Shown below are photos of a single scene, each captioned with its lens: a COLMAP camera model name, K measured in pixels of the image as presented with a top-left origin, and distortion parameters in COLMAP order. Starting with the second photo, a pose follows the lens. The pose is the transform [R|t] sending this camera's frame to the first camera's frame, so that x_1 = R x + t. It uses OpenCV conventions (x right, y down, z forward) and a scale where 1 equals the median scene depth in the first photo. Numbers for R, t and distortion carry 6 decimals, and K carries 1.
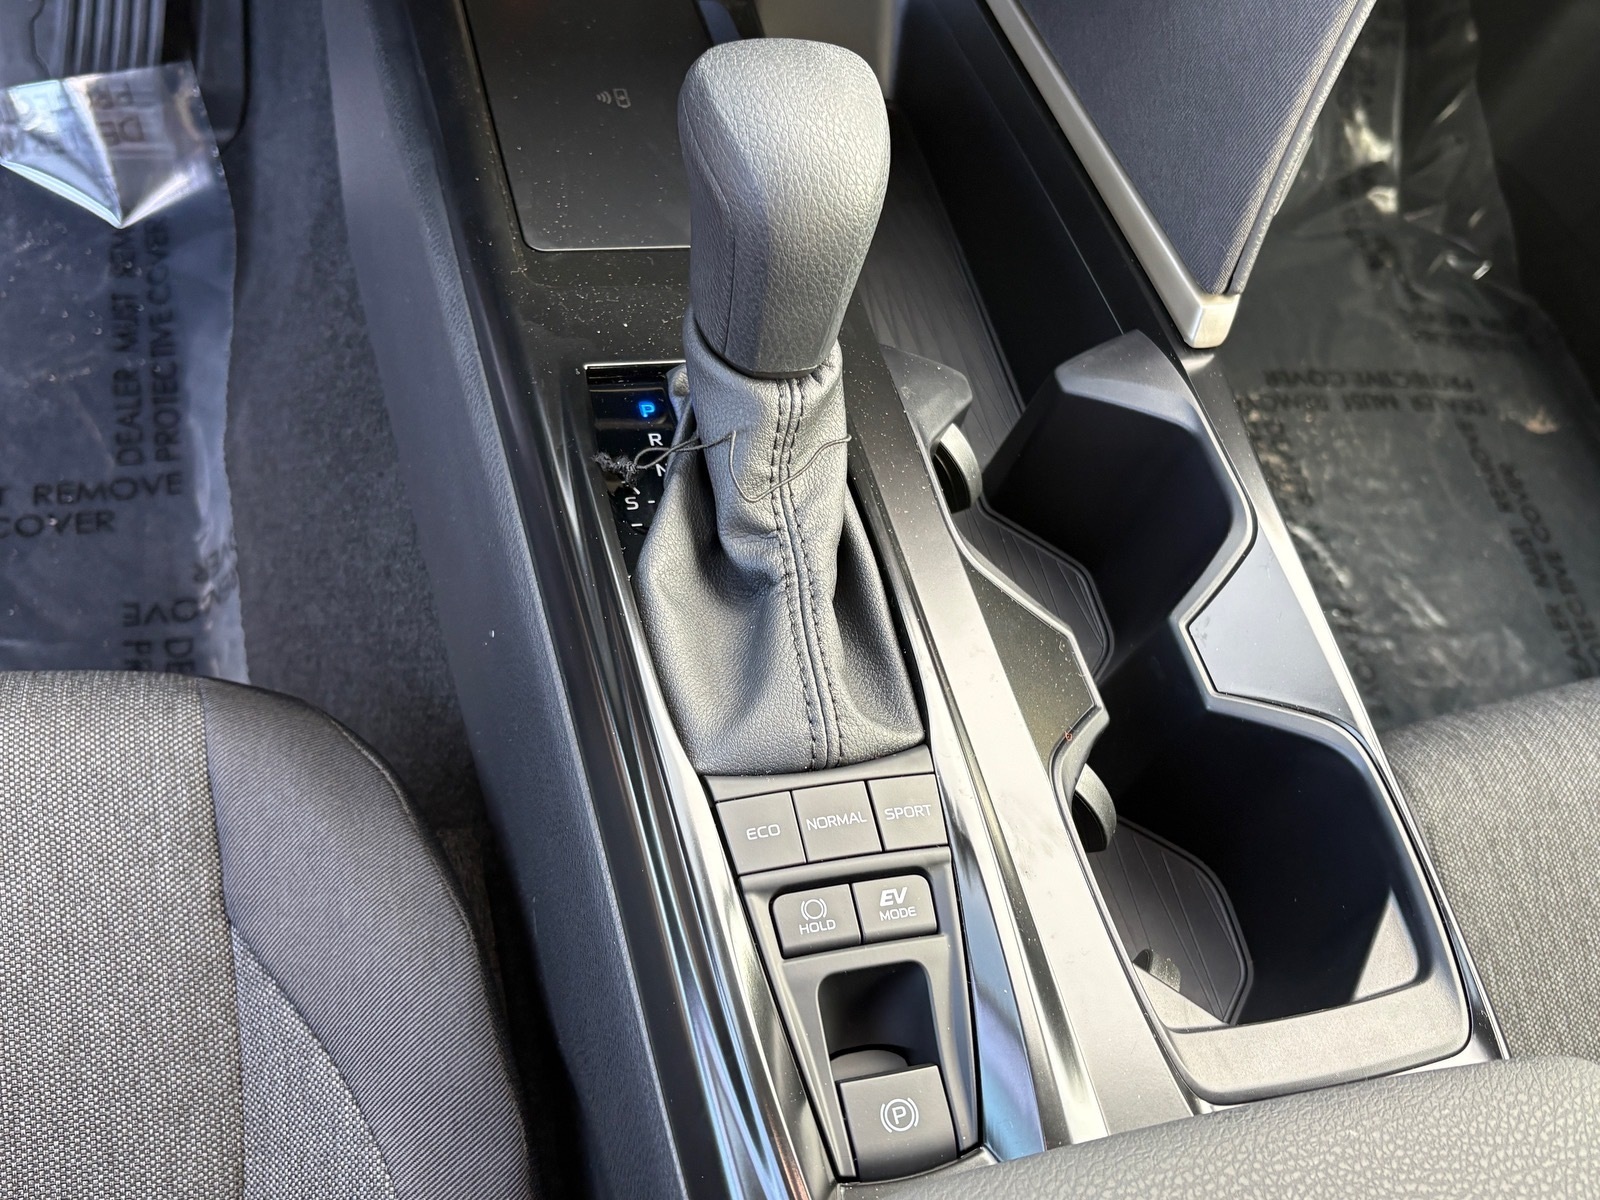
lens RADIAL K [[1609.0, 0, 805.1], [0, 1609.0, 601.2], [0, 0, 1]] dist [0.095299, 0.000000]
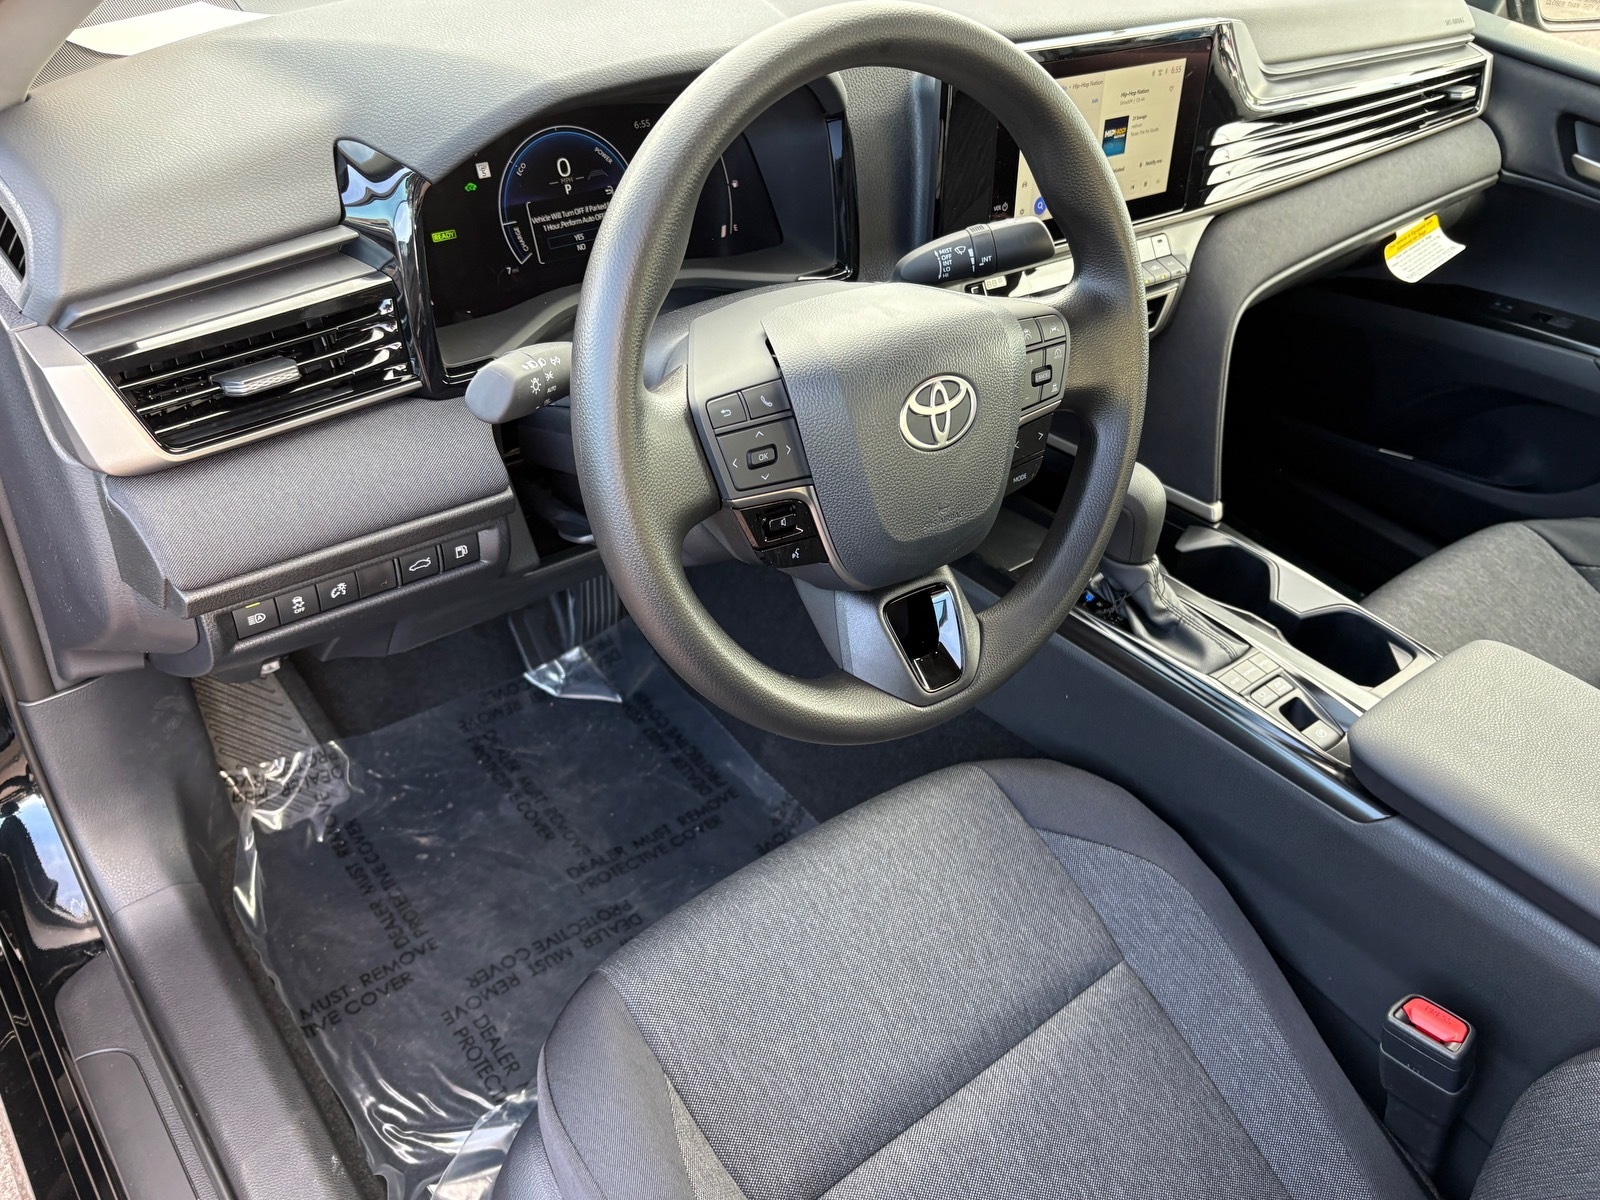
lens RADIAL K [[1218.2, 0, 786.1], [0, 1218.2, 607.8], [0, 0, 1]] dist [0.014901, -0.045416]
pose [[0.908452, -0.364363, 0.204830, -1.120100], [0.404739, 0.889203, -0.213315, 0.151623], [-0.104411, 0.276689, 0.955270, -1.088540]]
